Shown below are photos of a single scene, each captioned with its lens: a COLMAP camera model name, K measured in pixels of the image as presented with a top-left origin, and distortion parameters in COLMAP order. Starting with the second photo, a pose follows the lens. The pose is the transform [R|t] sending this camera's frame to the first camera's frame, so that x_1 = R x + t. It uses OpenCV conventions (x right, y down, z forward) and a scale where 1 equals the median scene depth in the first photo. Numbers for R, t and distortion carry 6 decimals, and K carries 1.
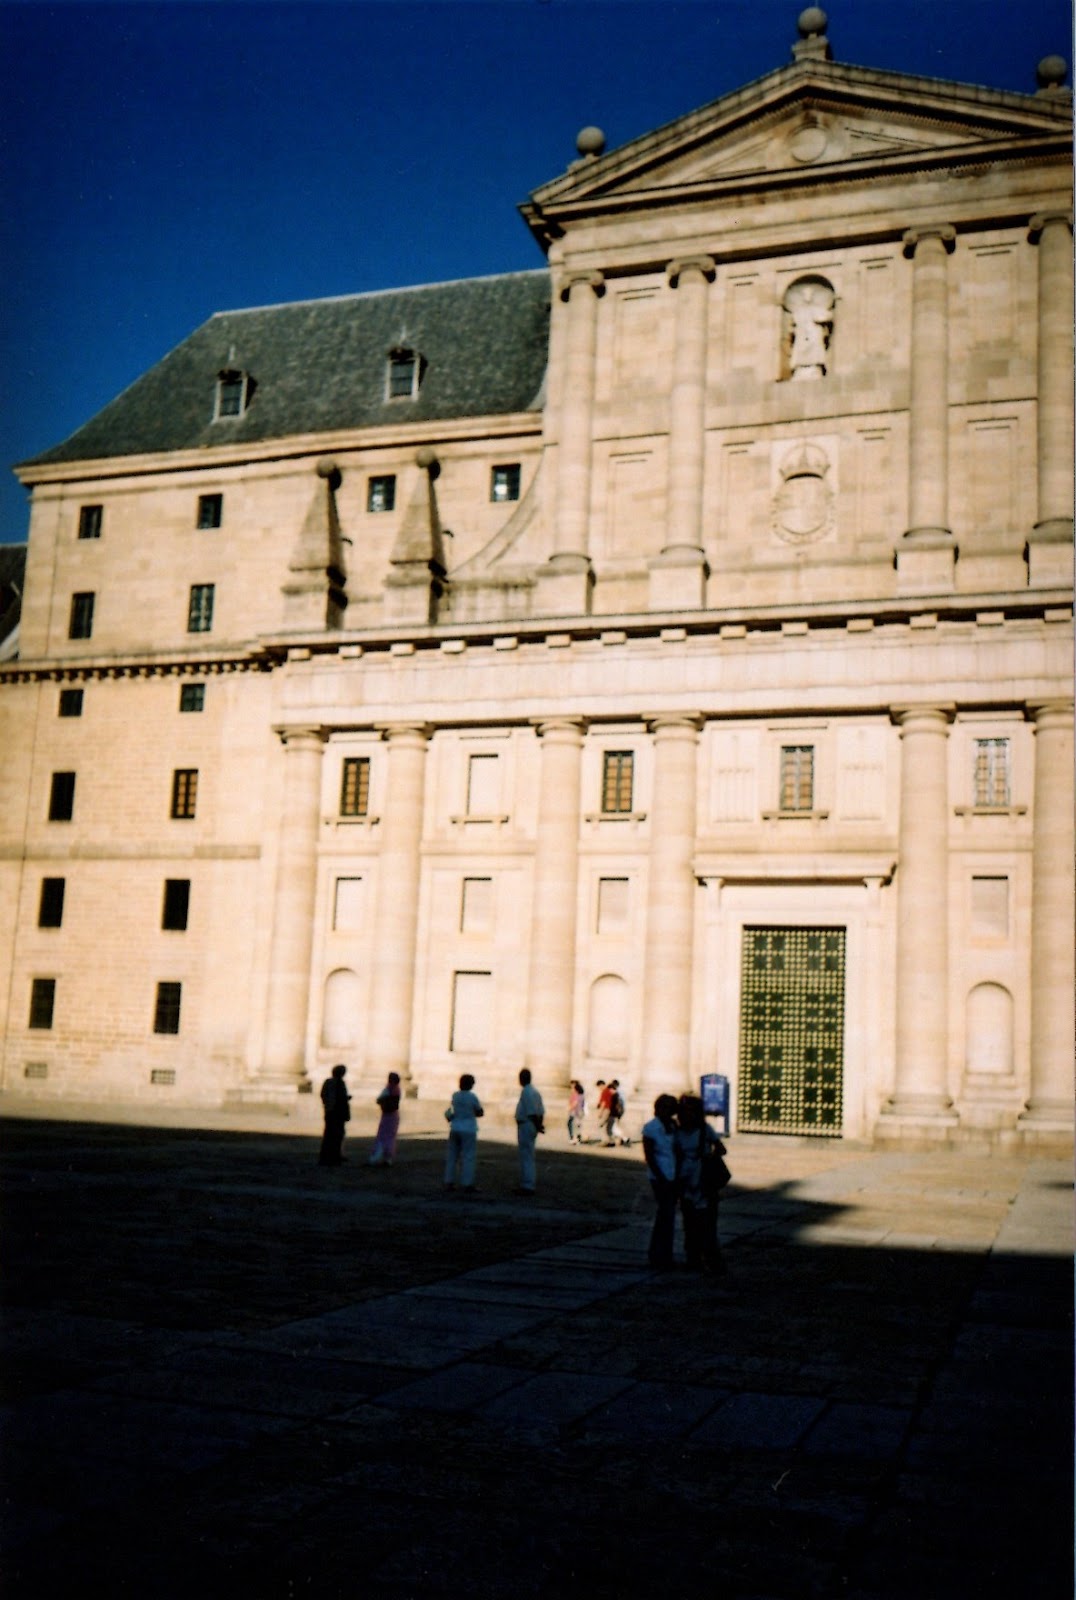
lens RADIAL K [[1708.3, 0, 537.9], [0, 1708.3, 807.6], [0, 0, 1]] dist [-0.053983, 0.000000]
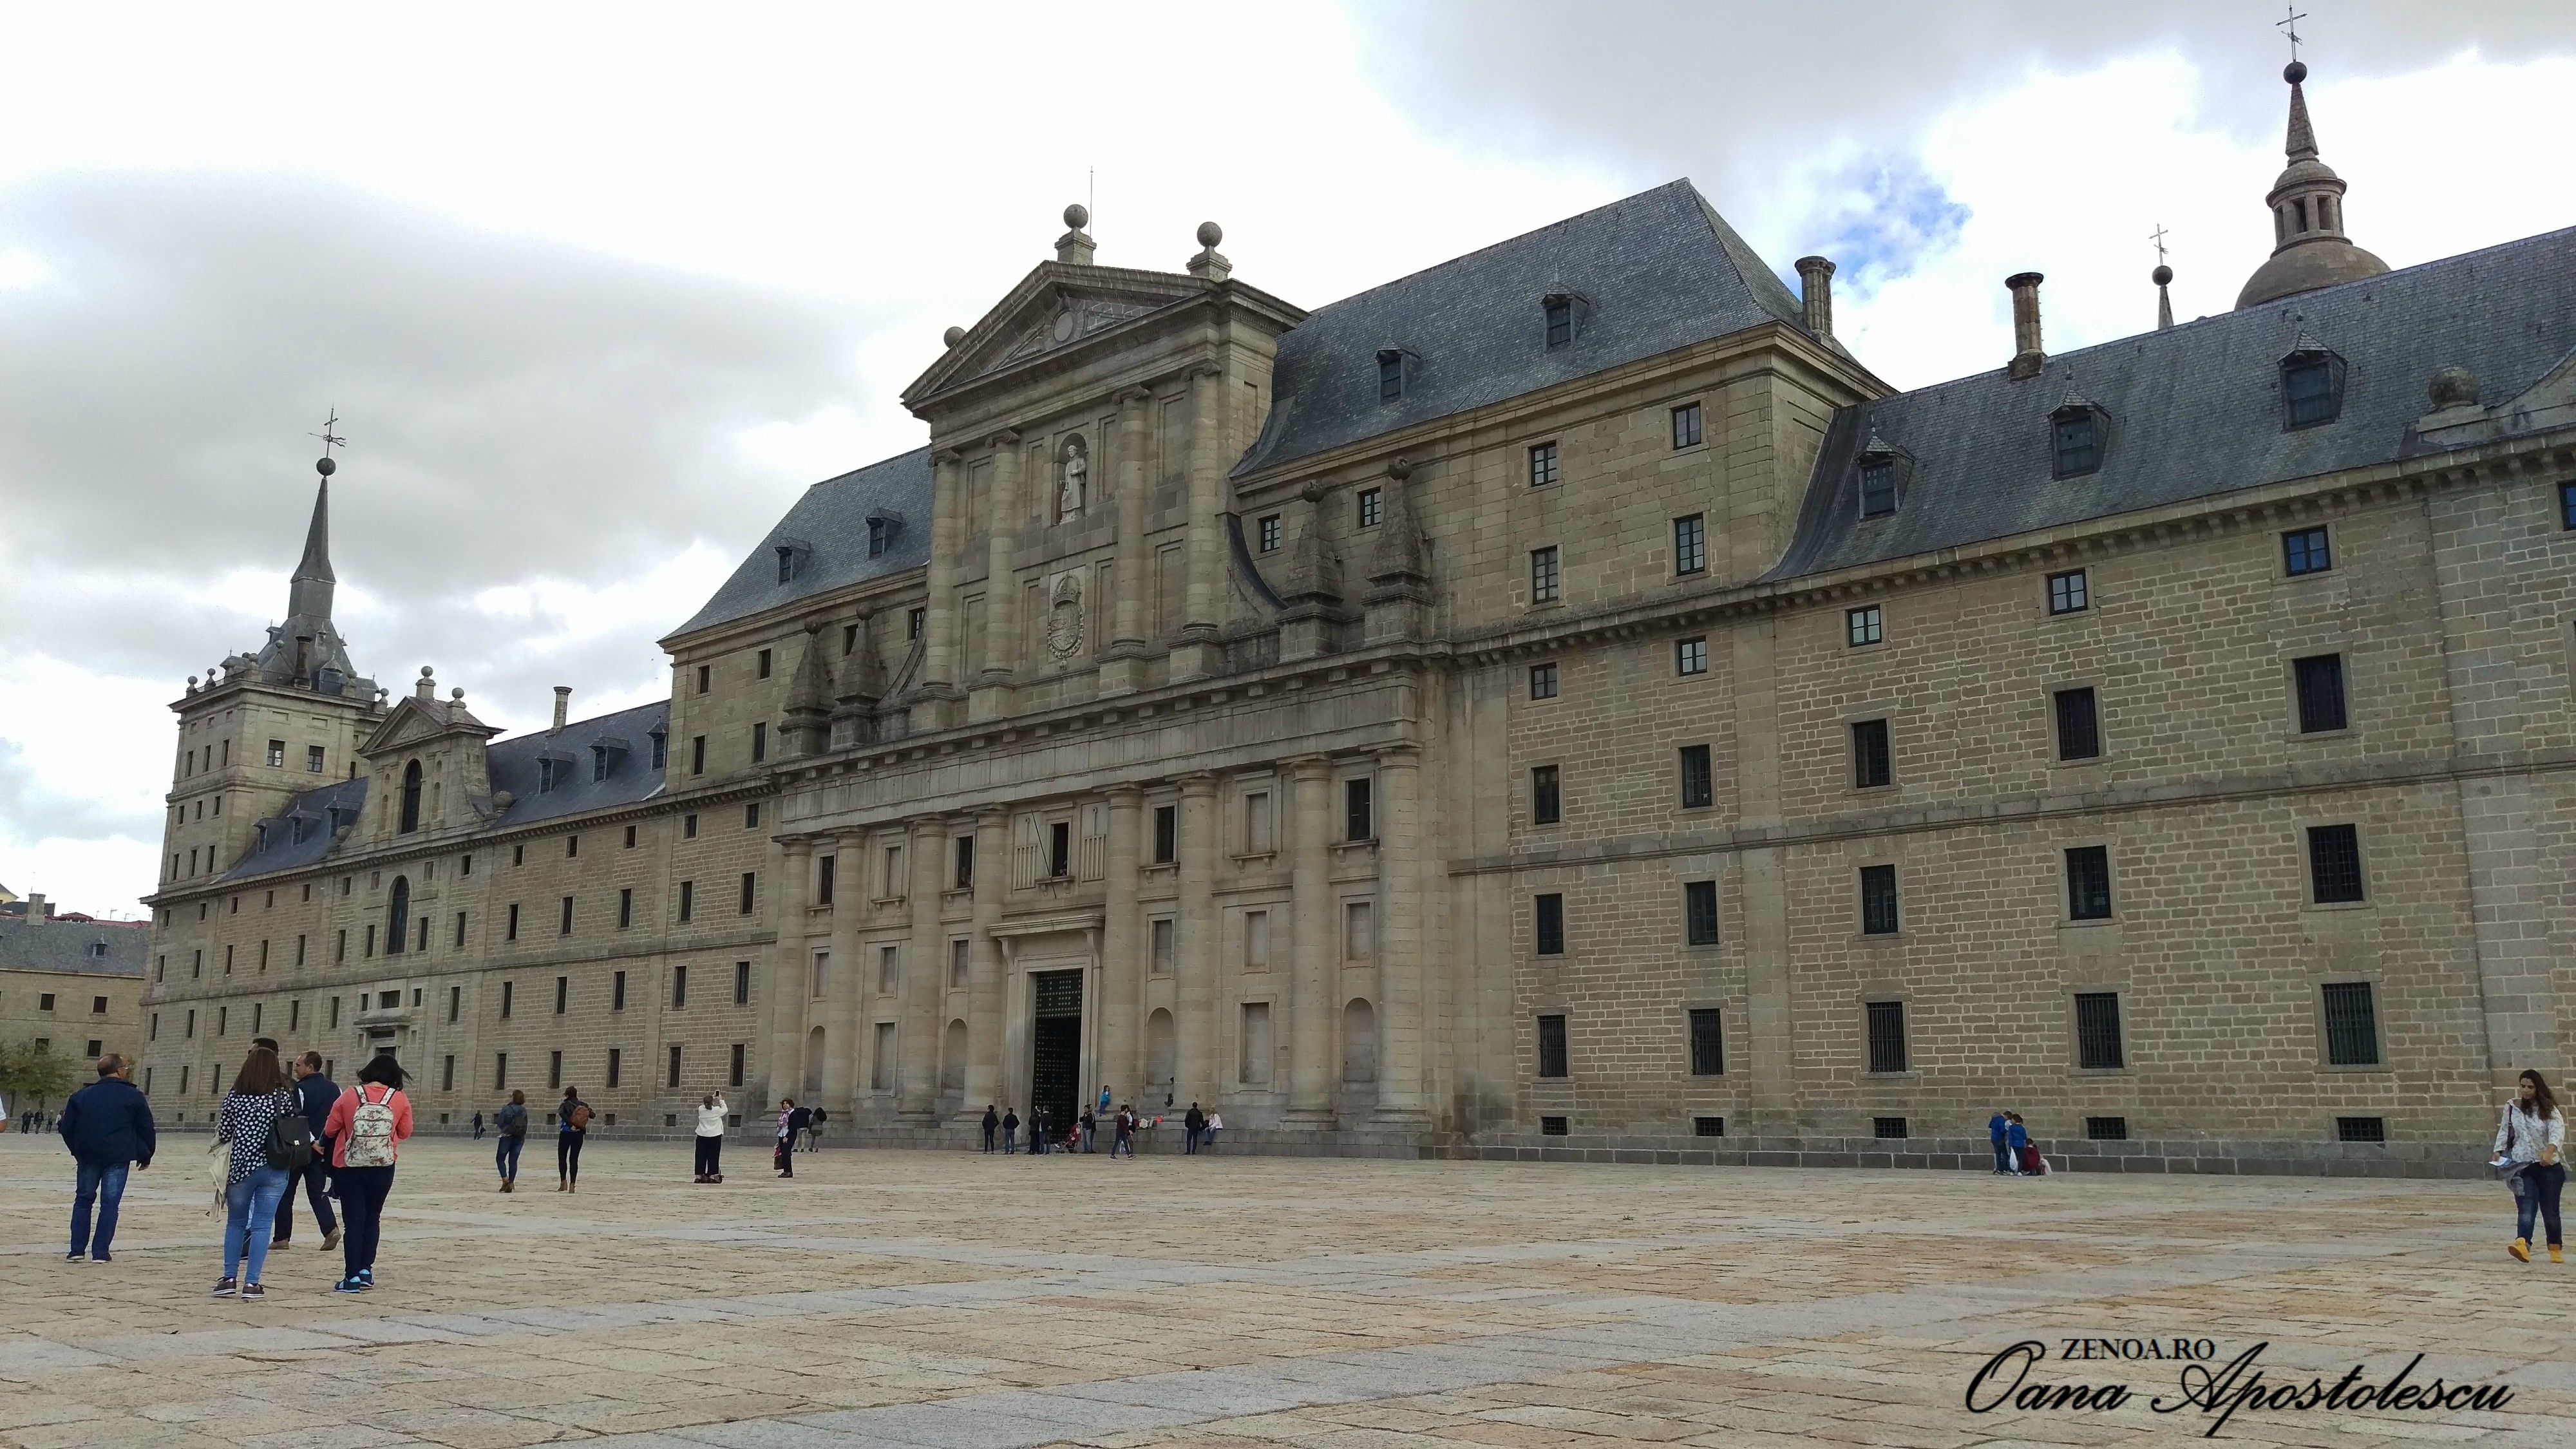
lens RADIAL K [[2000.6, 0, 1288.6], [0, 2000.6, 711.7], [0, 0, 1]] dist [0.003820, -0.000176]
pose [[0.936313, -0.116908, -0.331136, 0.744869], [0.102277, 0.992863, -0.061334, -0.011106], [0.335943, 0.023560, 0.941588, -0.292562]]
